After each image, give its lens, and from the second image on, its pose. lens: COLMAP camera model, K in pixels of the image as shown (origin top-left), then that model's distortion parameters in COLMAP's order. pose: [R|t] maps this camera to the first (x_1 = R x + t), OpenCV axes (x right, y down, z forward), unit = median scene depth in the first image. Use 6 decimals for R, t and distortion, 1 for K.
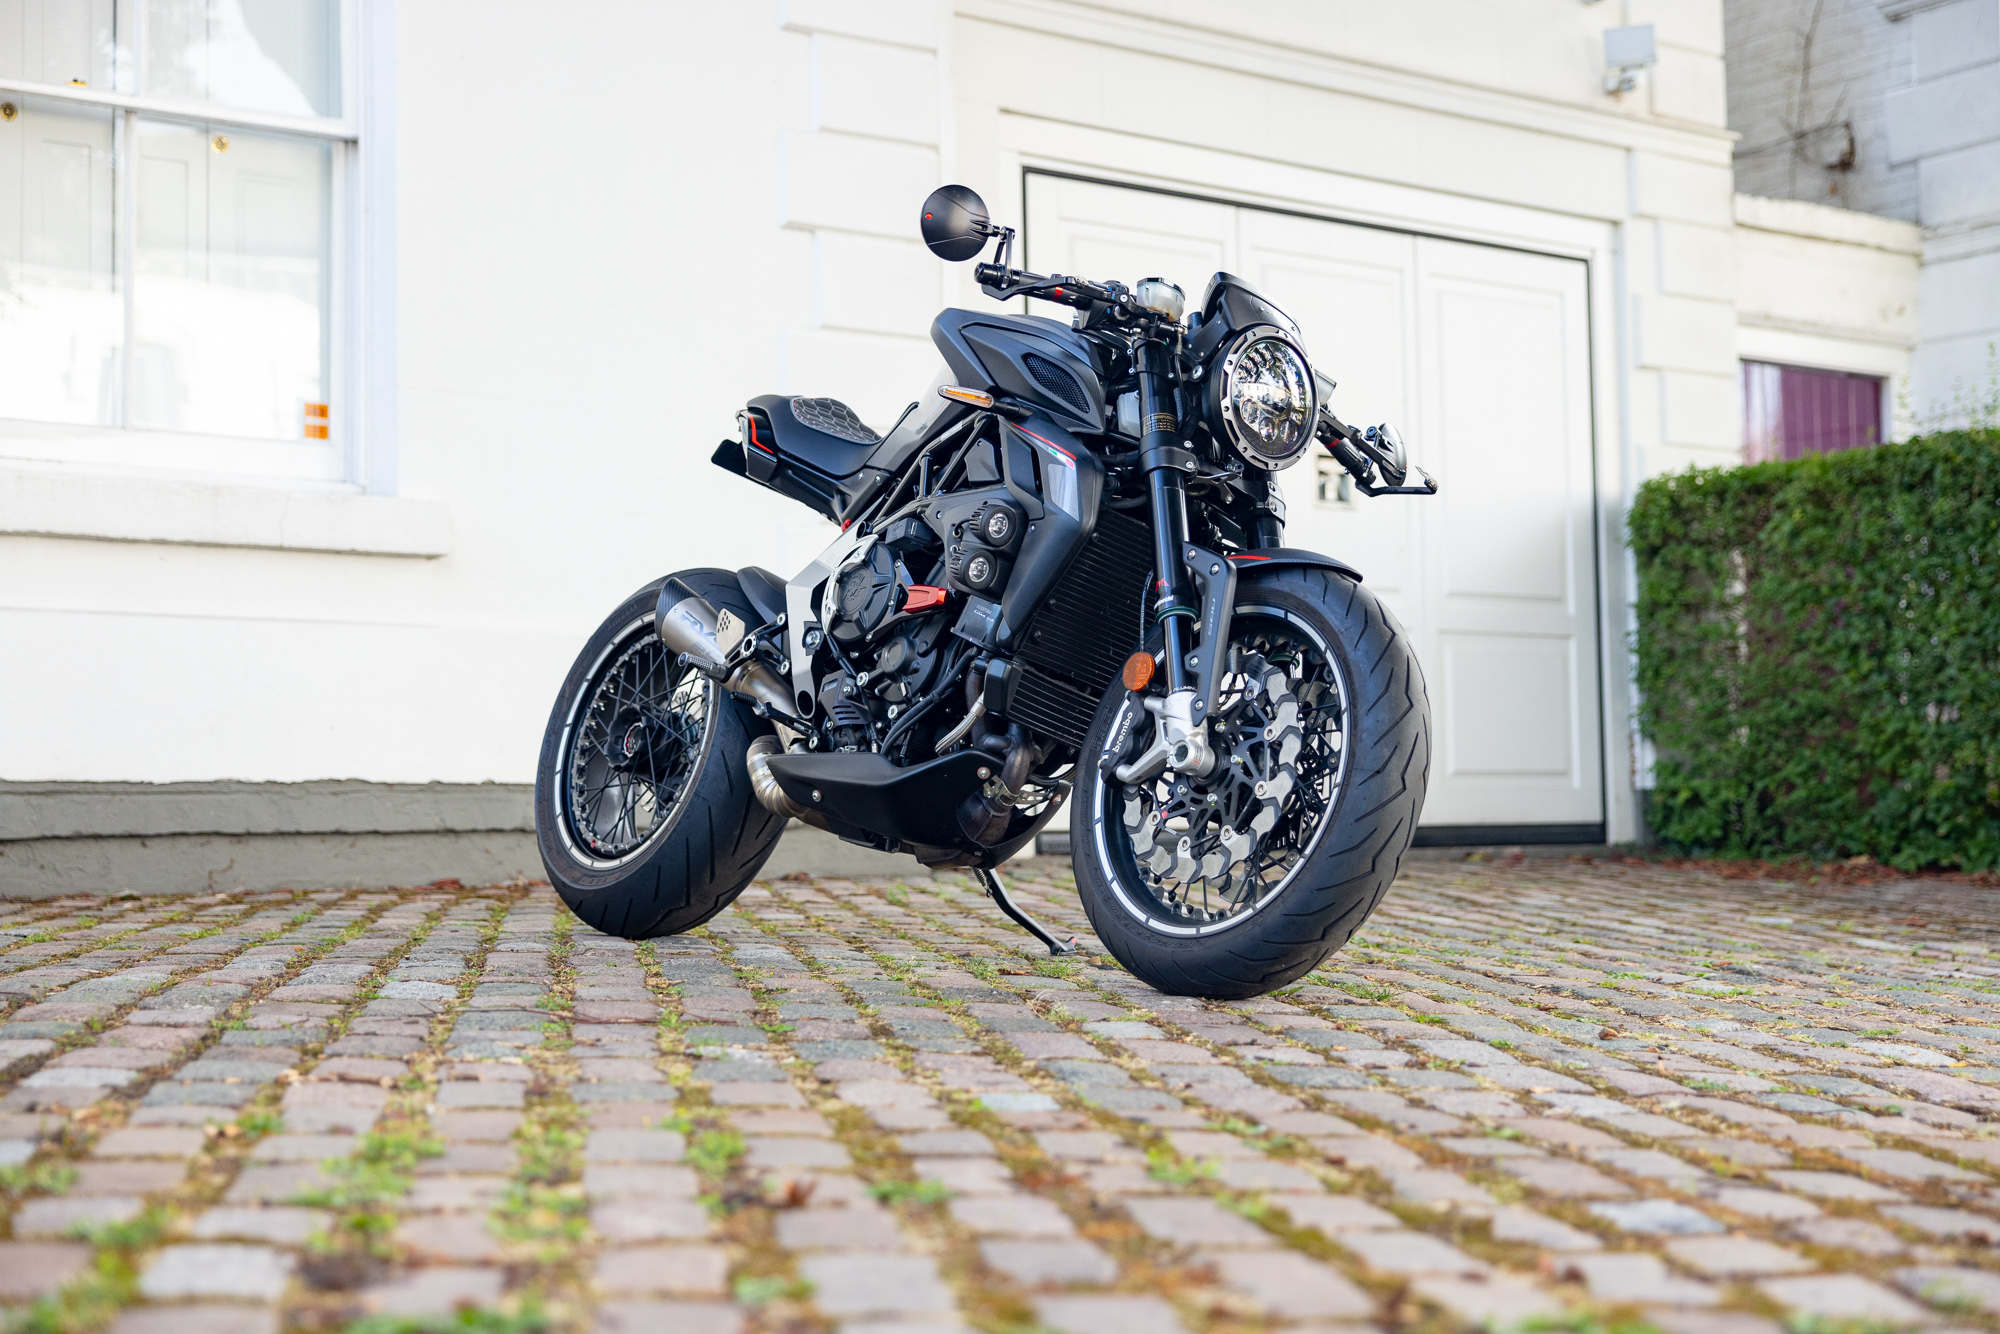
lens RADIAL K [[2853.5, 0, 1000.0], [0, 2853.5, 667.0], [0, 0, 1]] dist [0.021440, 0.071246]
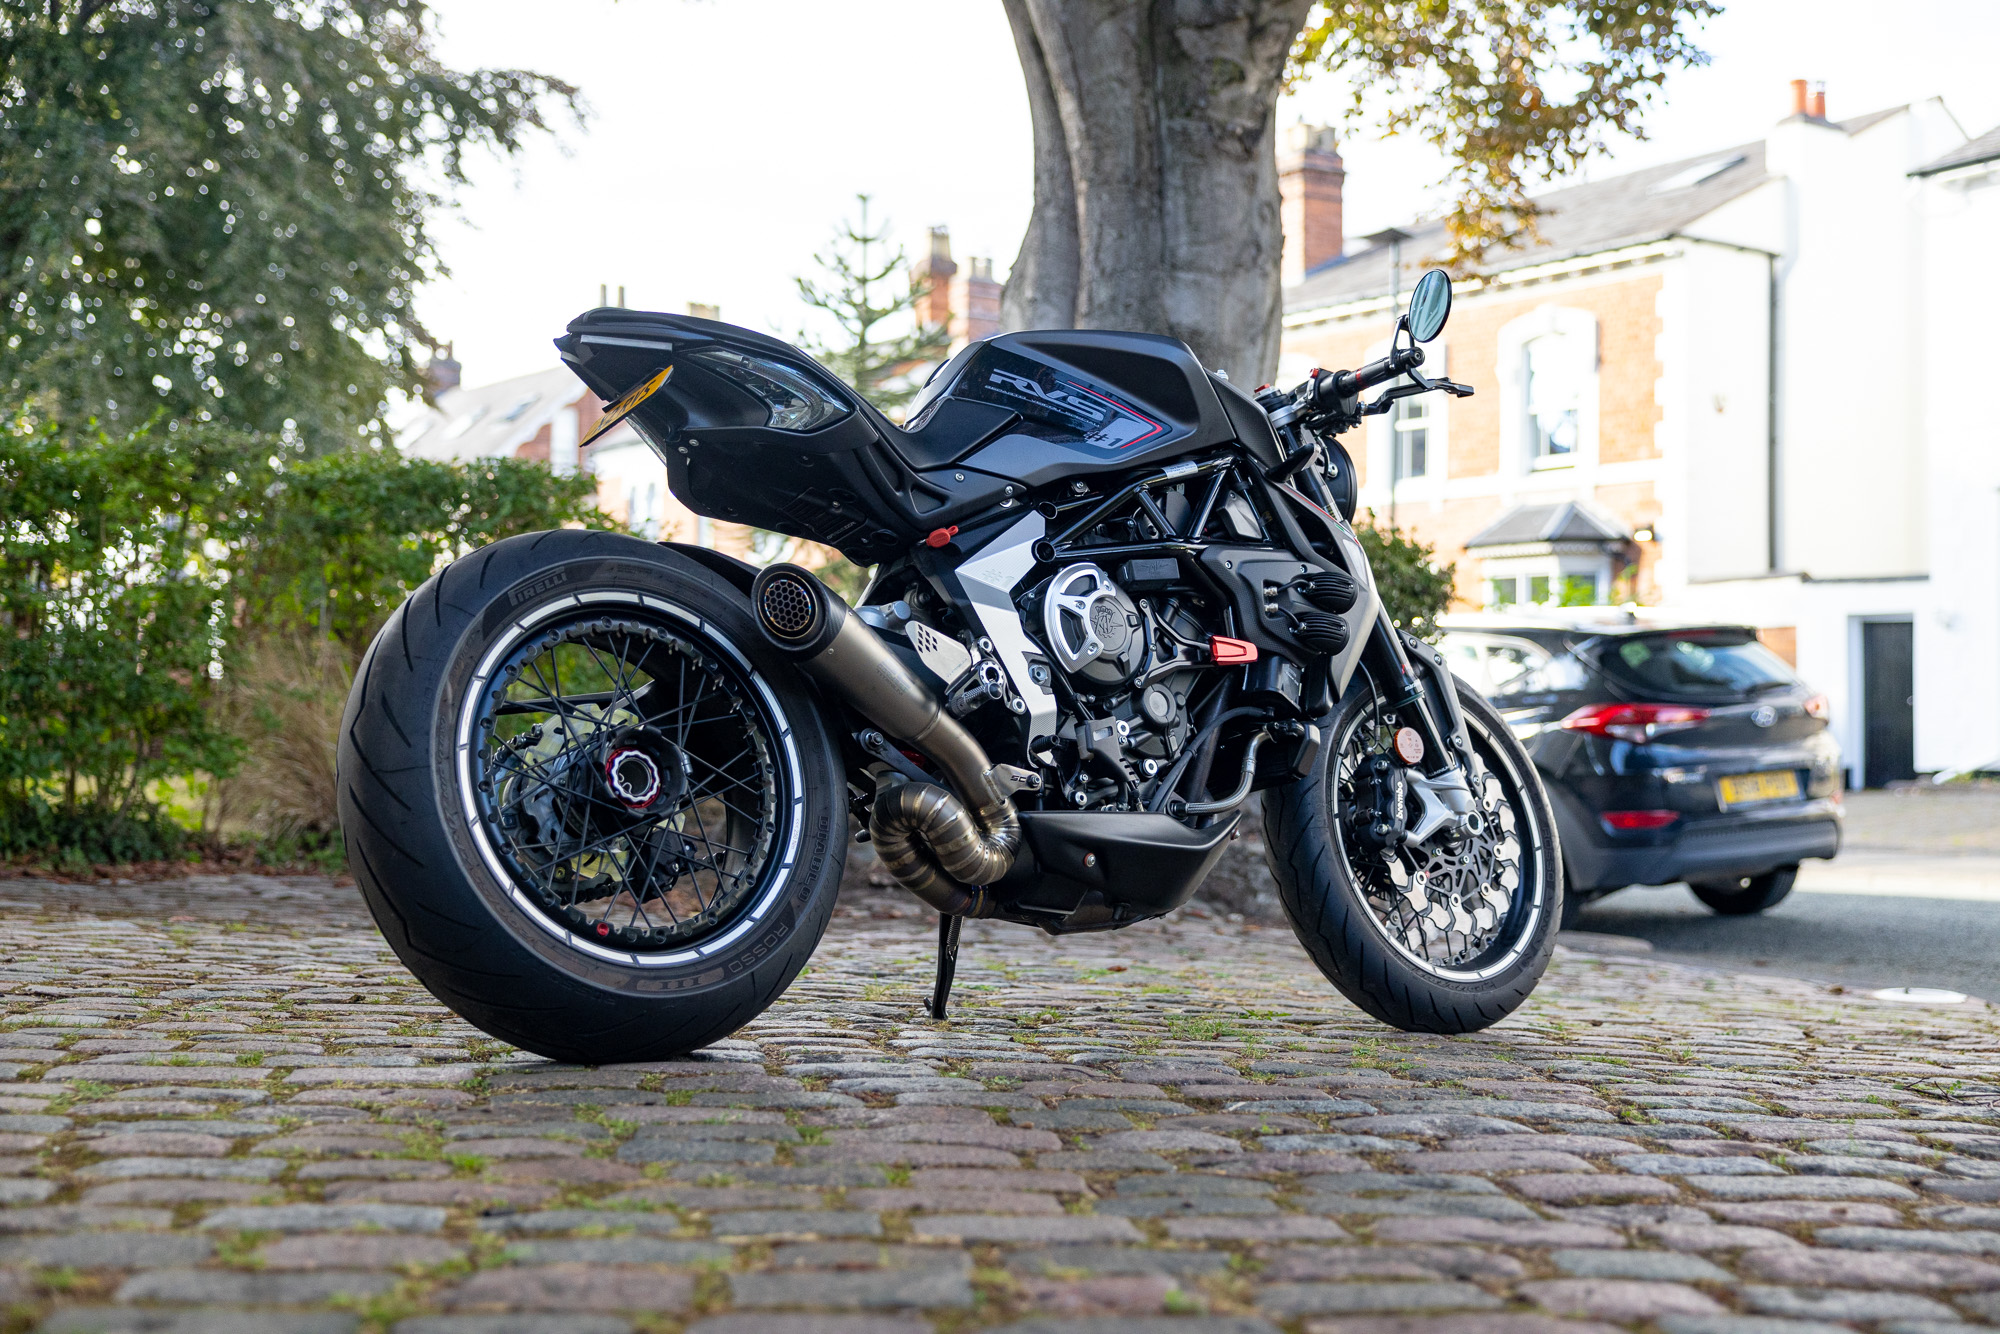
lens RADIAL K [[2437.4, 0, 1000.0], [0, 2437.4, 667.0], [0, 0, 1]] dist [0.005002, 0.010000]
pose [[0.048611, 0.041939, 0.997937, -0.706269], [-0.073228, 0.996579, -0.038315, 0.014871], [-0.996130, -0.071214, 0.051516, 0.869056]]
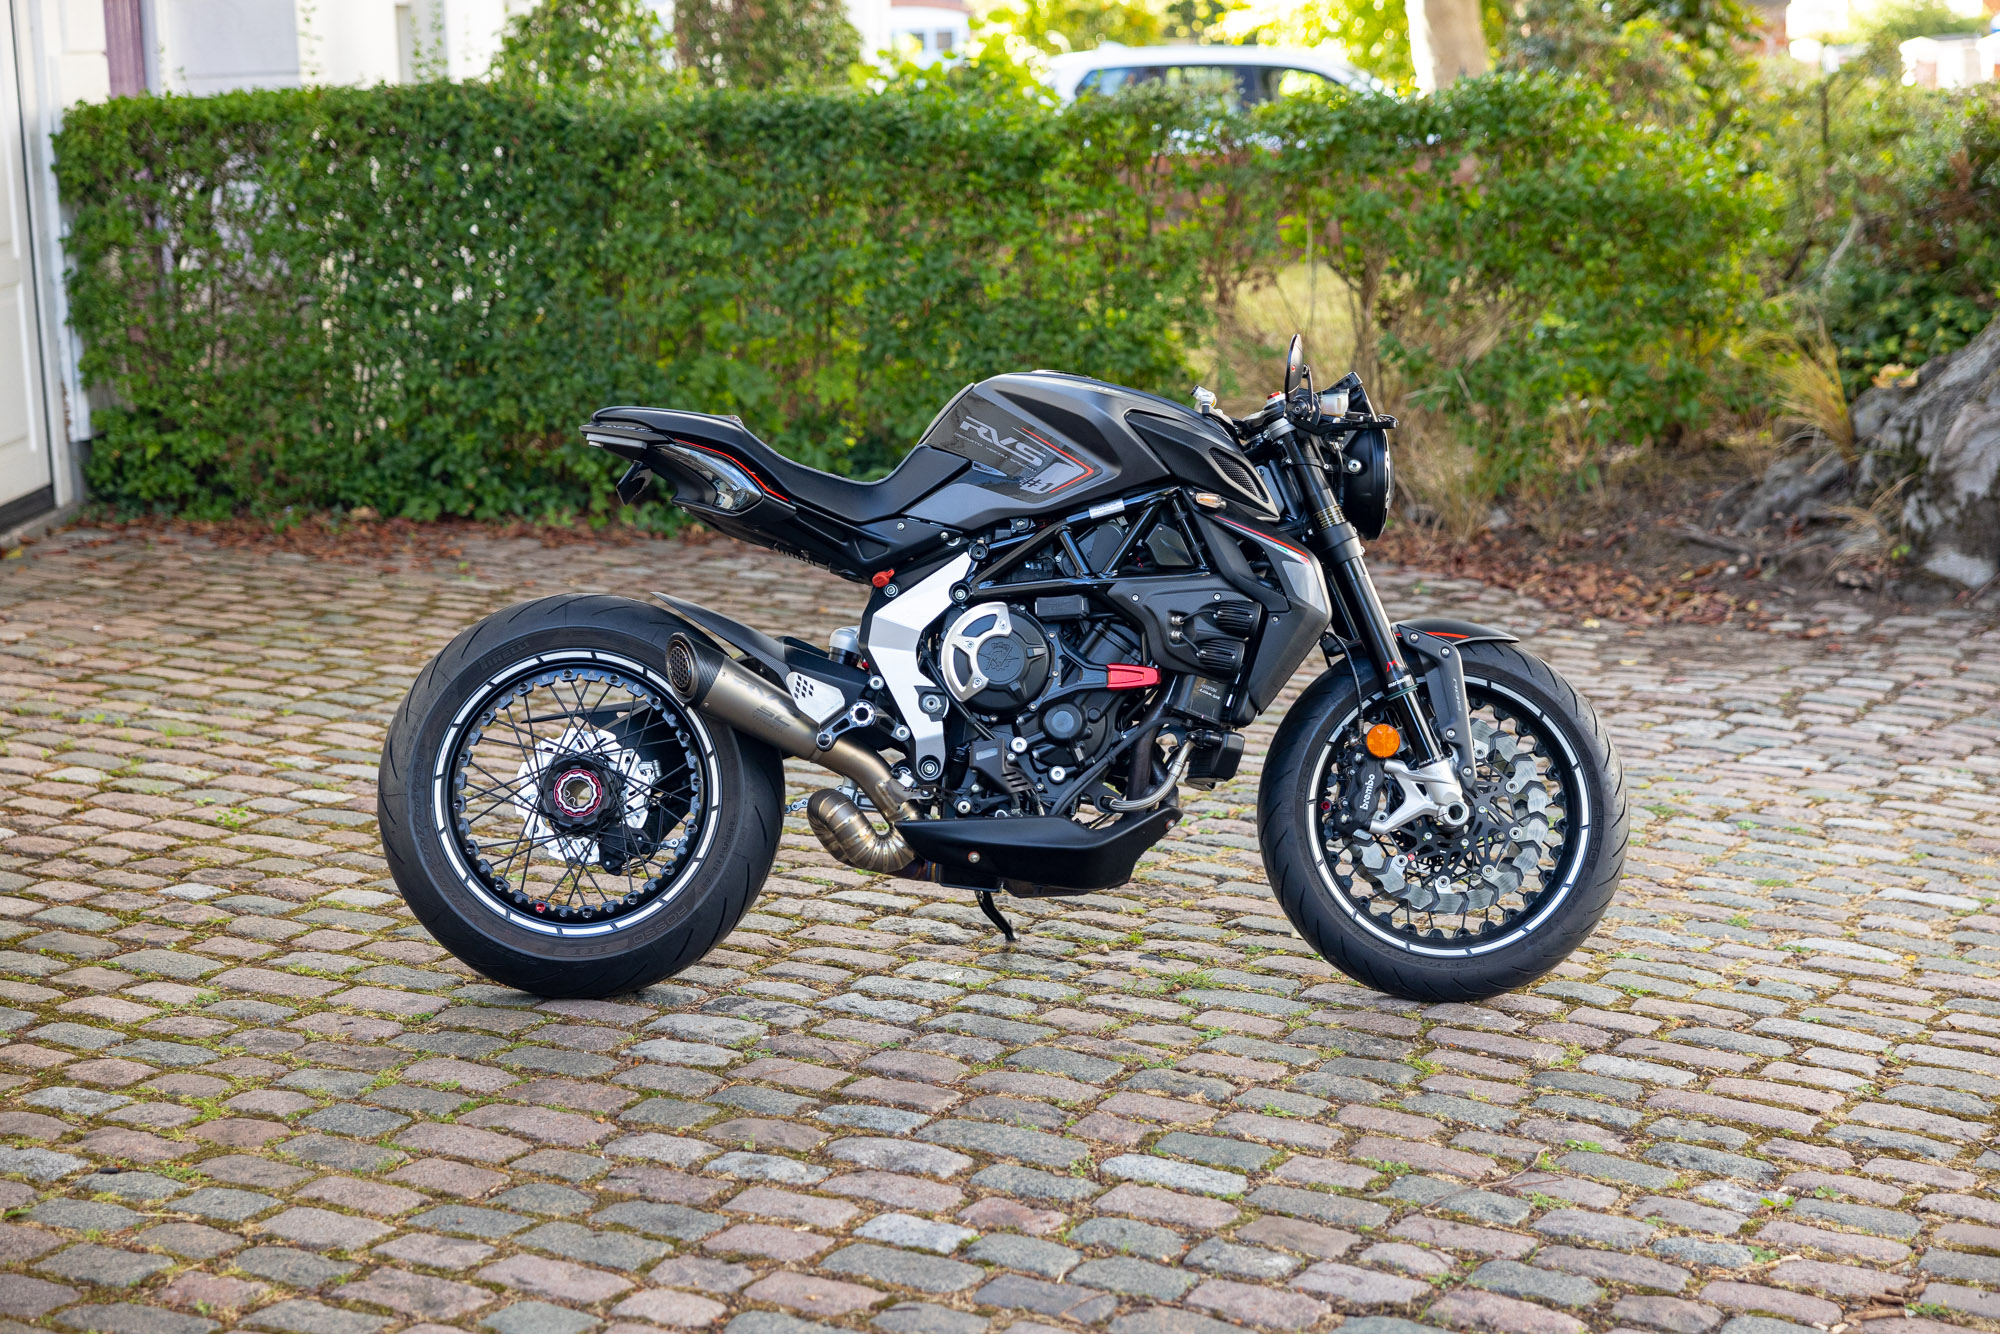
lens RADIAL K [[3294.6, 0, 1000.0], [0, 3294.6, 667.0], [0, 0, 1]] dist [0.037688, -0.084926]
pose [[0.622650, -0.149745, 0.768039, -0.855392], [-0.026789, 0.976864, 0.212178, -0.245205], [-0.782042, -0.152688, 0.604233, 0.237739]]
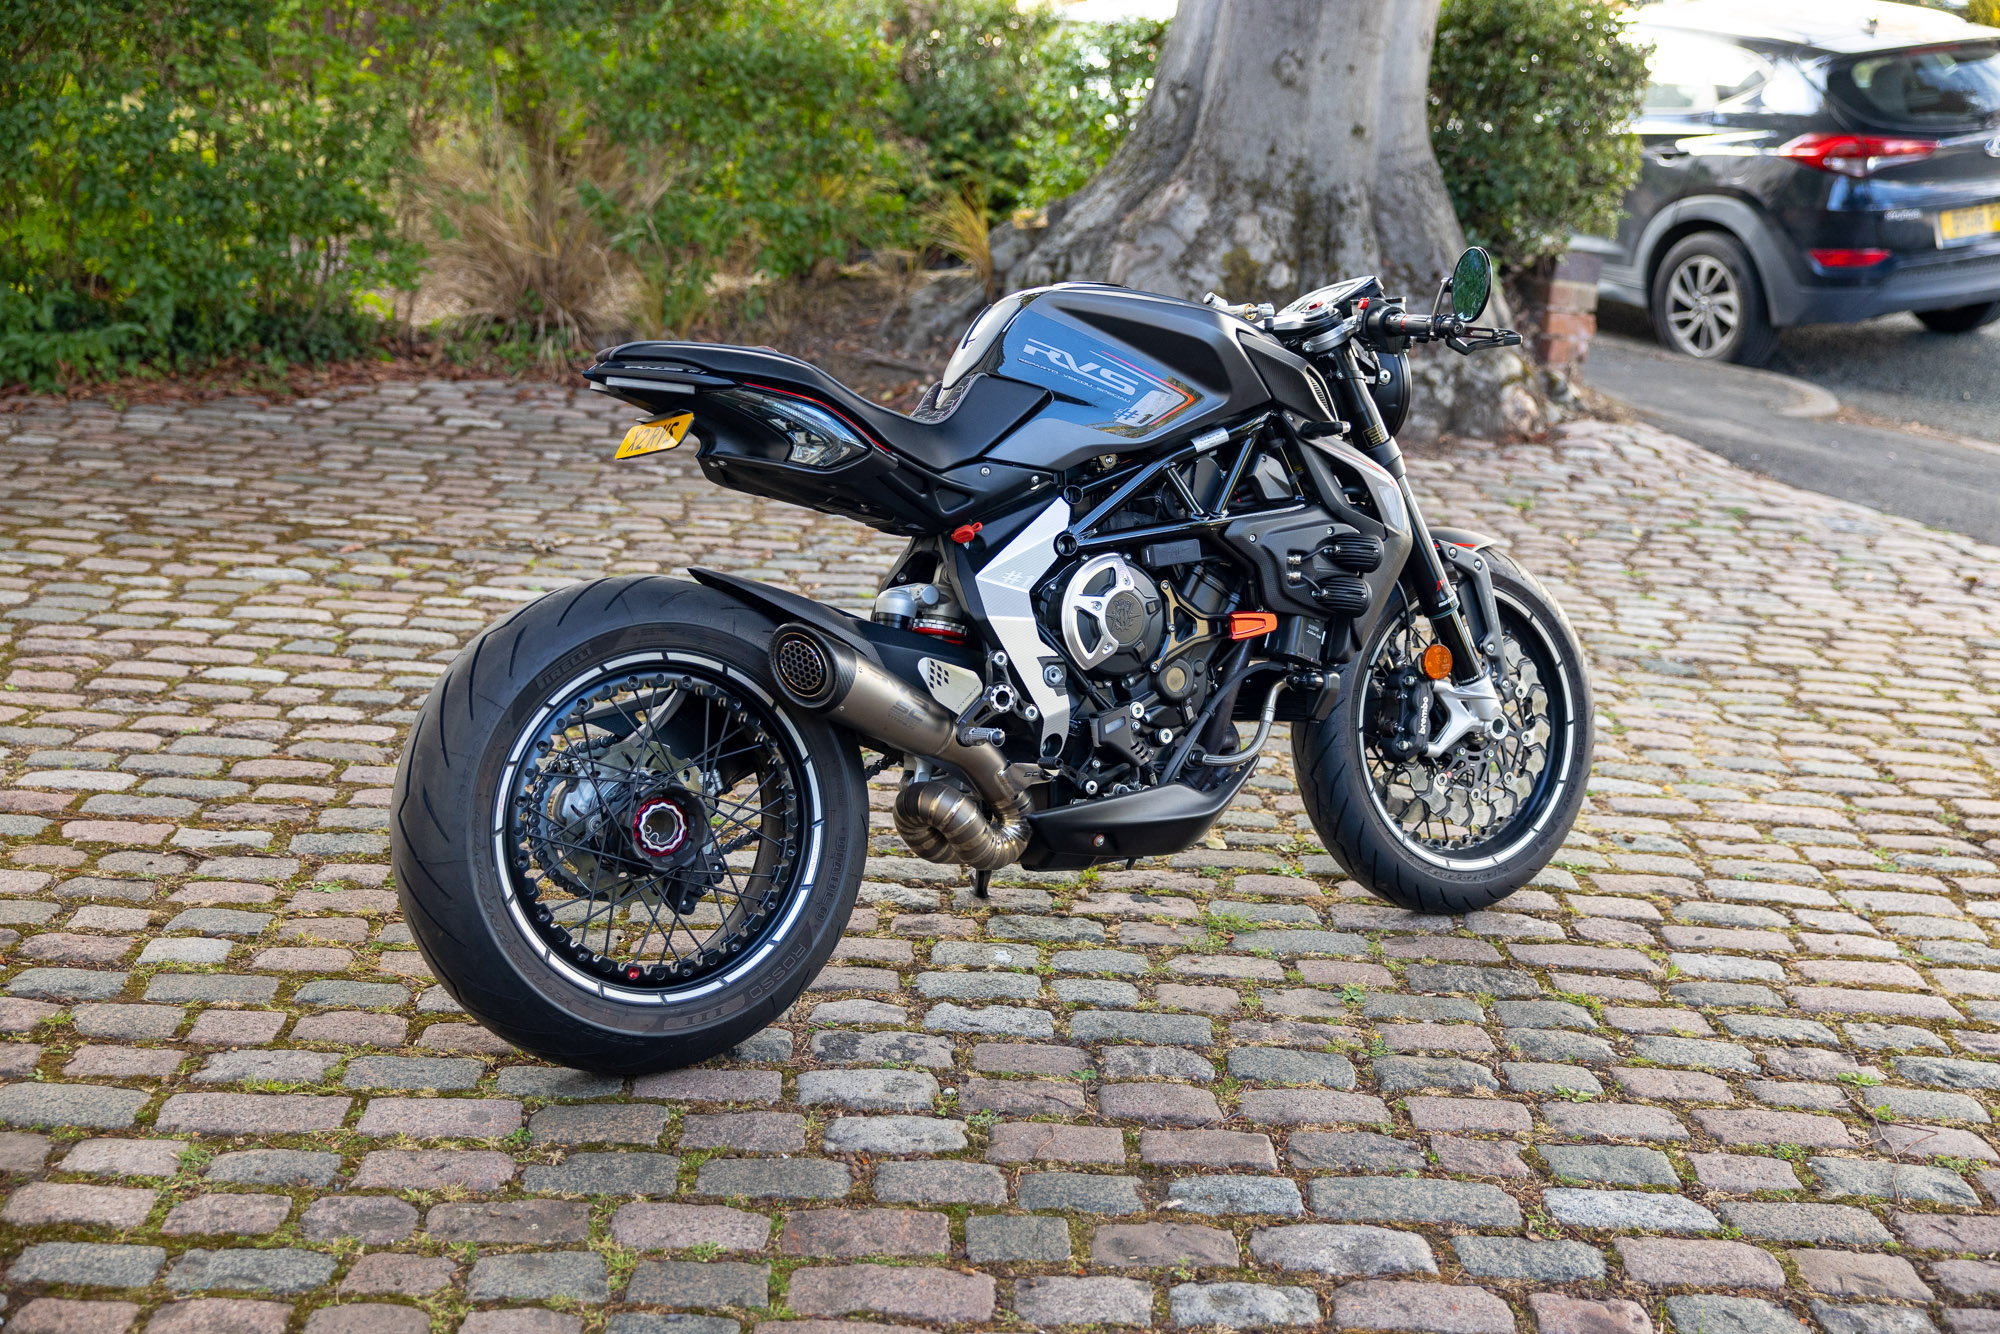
lens RADIAL K [[2425.0, 0, 1000.0], [0, 2425.0, 667.0], [0, 0, 1]] dist [0.011818, 0.003251]
pose [[0.151505, -0.278578, 0.948388, -0.705720], [-0.081719, 0.952649, 0.292884, -0.209089], [-0.985073, -0.121875, 0.121566, 0.824485]]
